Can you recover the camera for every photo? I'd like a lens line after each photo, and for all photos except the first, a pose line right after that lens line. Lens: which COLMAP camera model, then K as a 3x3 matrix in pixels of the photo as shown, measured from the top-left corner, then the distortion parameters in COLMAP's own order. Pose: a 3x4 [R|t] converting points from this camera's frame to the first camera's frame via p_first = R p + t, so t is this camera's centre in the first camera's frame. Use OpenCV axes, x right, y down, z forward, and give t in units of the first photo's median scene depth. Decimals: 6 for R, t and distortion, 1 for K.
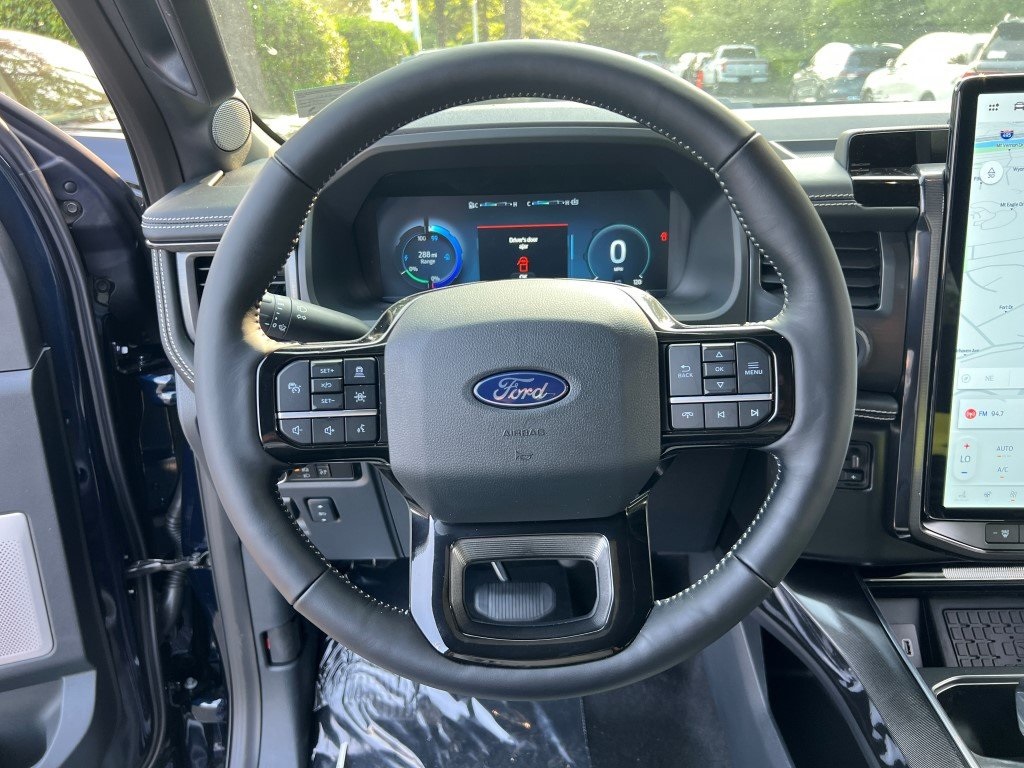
lens RADIAL K [[773.1, 0, 512.0], [0, 773.1, 384.0], [0, 0, 1]] dist [0.047967, -0.050153]
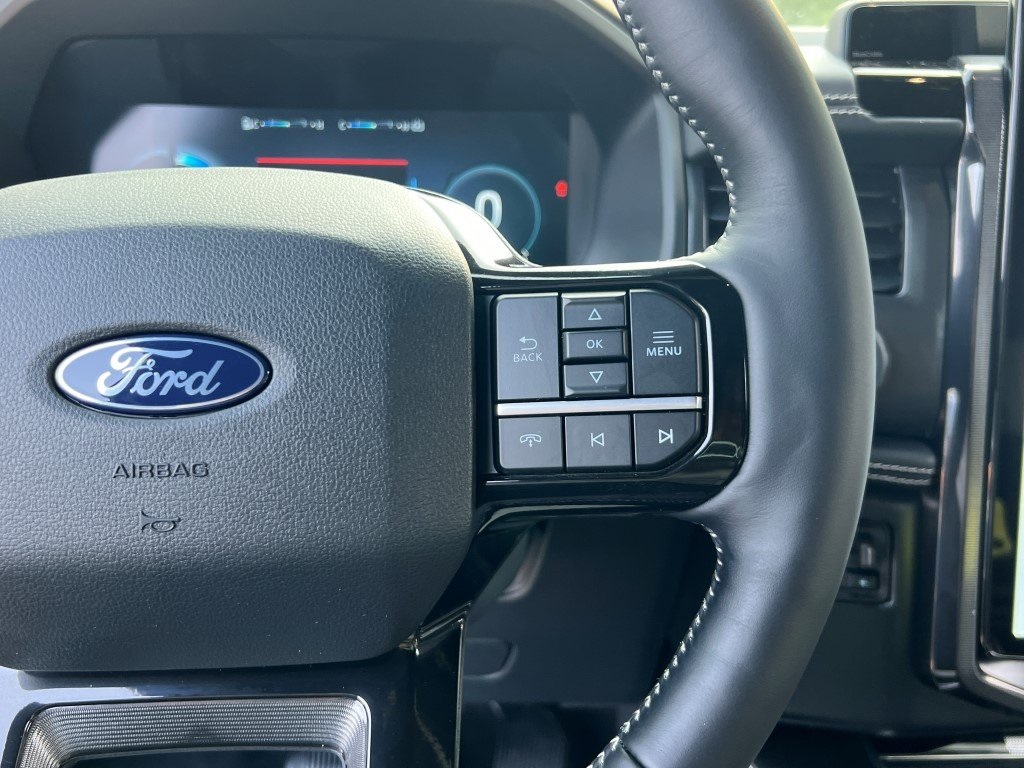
lens RADIAL K [[948.7, 0, 512.0], [0, 948.7, 384.0], [0, 0, 1]] dist [0.084658, -0.222559]
pose [[0.997226, 0.024574, 0.070253, 0.171964], [-0.018205, 0.995784, -0.089899, 0.057447], [-0.072166, 0.088371, 0.993470, 0.415890]]
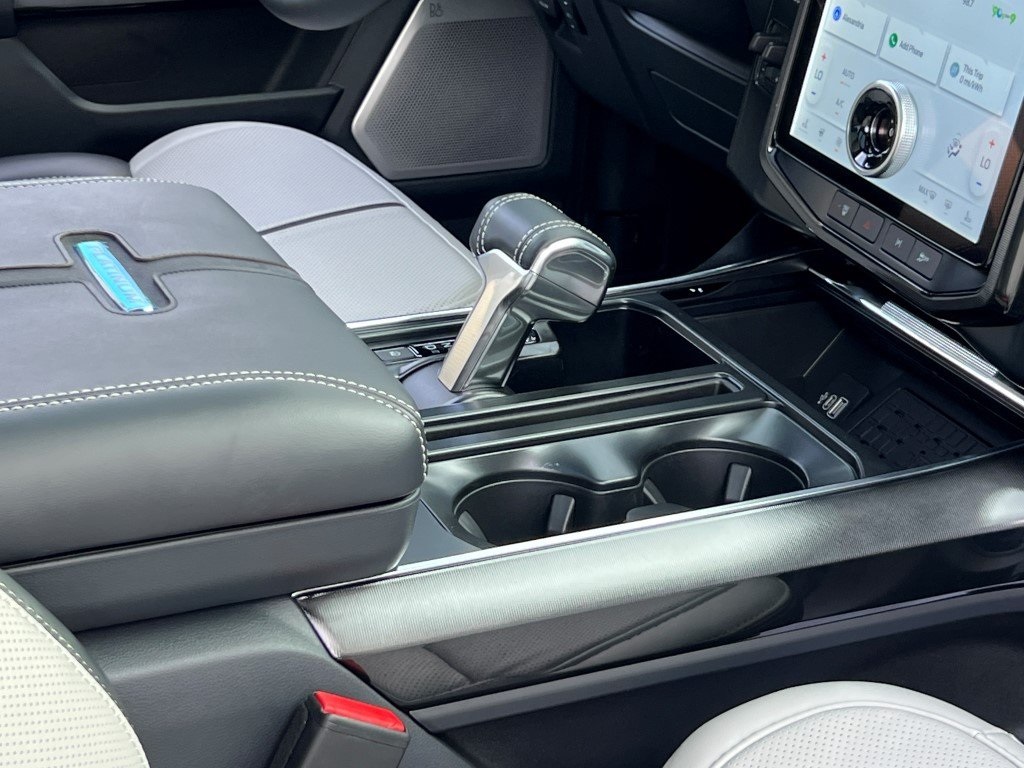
lens RADIAL K [[2113.2, 0, 512.0], [0, 2113.2, 384.0], [0, 0, 1]] dist [0.283526, -1.251790]
pose [[0.432181, 0.414362, -0.800952, 2.997543], [-0.385639, 0.887795, 0.251204, -0.054634], [0.815170, 0.200313, 0.543482, -0.383165]]
